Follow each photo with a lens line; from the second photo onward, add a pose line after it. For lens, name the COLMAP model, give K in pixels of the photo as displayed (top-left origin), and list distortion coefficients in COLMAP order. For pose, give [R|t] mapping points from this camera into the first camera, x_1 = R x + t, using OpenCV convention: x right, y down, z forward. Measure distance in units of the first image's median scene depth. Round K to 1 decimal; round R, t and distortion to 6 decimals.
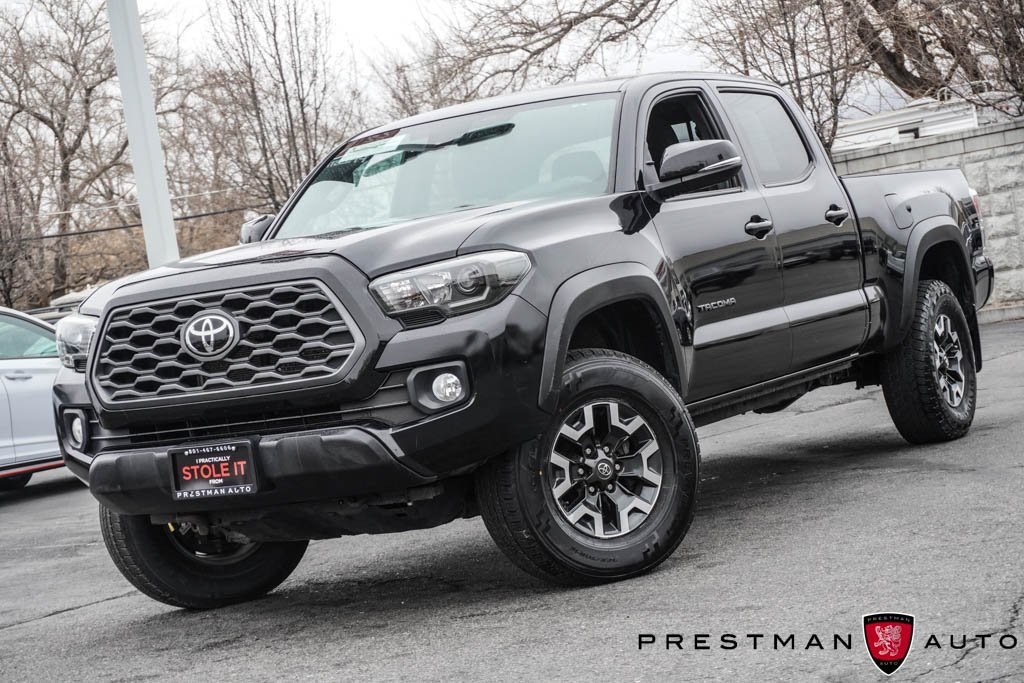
lens RADIAL K [[2278.6, 0, 516.0], [0, 2278.6, 339.9], [0, 0, 1]] dist [0.014800, 0.000000]
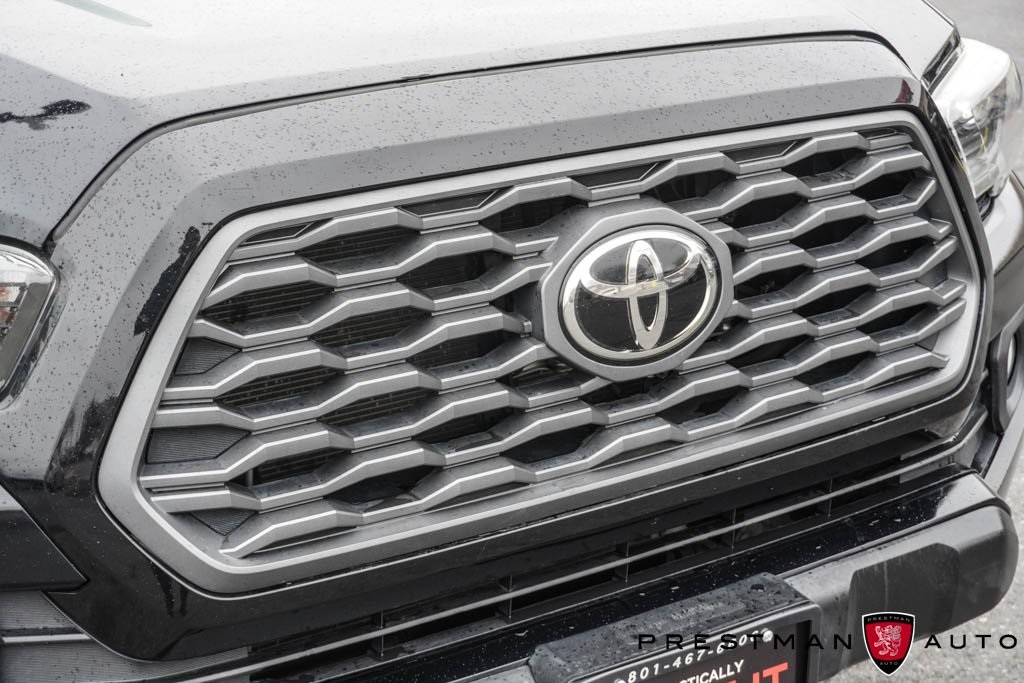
lens RADIAL K [[1818.5, 0, 513.5], [0, 1818.5, 342.1], [0, 0, 1]] dist [-0.119271, 0.000000]
pose [[0.466919, -0.130331, 0.874643, -0.357822], [-0.007487, 0.988461, 0.151288, -0.032391], [-0.884268, -0.077188, 0.460556, 0.906683]]
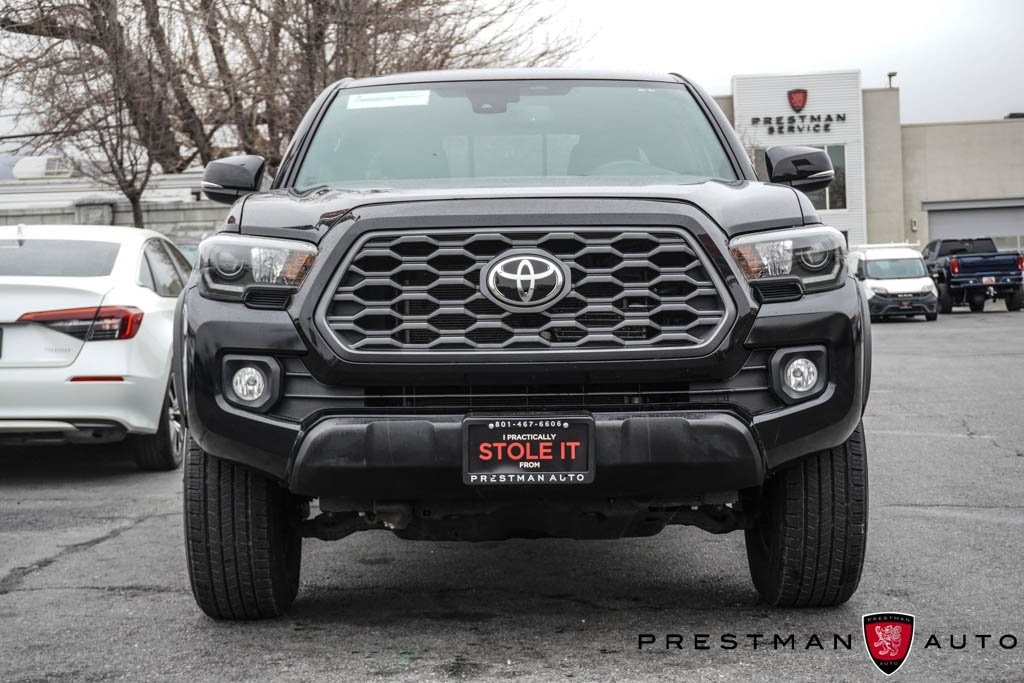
lens RADIAL K [[1818.5, 0, 511.3], [0, 1818.5, 338.6], [0, 0, 1]] dist [-0.119271, 0.000000]
pose [[0.867971, 0.109970, 0.484286, -0.445427], [-0.093672, 0.993923, -0.057811, 0.055448], [-0.487700, 0.004814, 0.872998, 0.451901]]
